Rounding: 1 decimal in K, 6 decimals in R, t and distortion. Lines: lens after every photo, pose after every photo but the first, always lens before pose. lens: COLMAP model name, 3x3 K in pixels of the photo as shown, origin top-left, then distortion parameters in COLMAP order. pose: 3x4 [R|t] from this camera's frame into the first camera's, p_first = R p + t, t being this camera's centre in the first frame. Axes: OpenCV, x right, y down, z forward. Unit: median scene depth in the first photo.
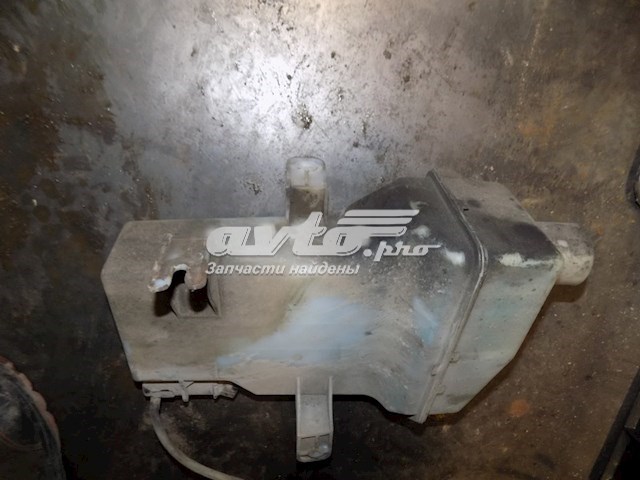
lens RADIAL K [[420.3, 0, 320.0], [0, 420.3, 240.0], [0, 0, 1]] dist [-0.076611, 0.077984]
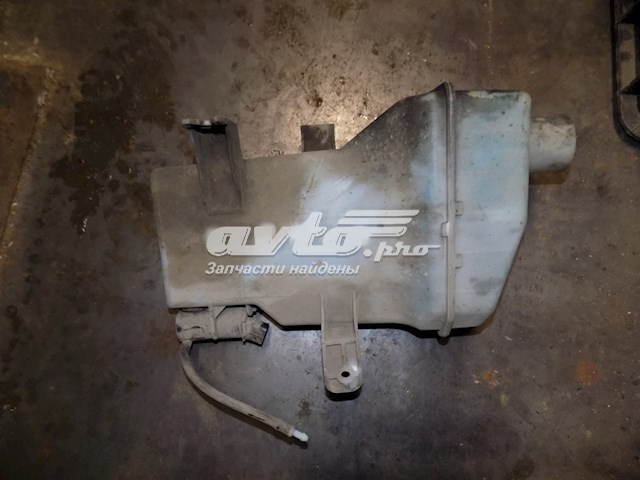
lens RADIAL K [[410.9, 0, 318.9], [0, 410.9, 232.4], [0, 0, 1]] dist [-0.069940, 0.057977]
pose [[0.986759, -0.109447, -0.119699, 0.077328], [0.049337, 0.905580, -0.421297, 0.613648], [0.154506, 0.409813, 0.898989, 0.041488]]
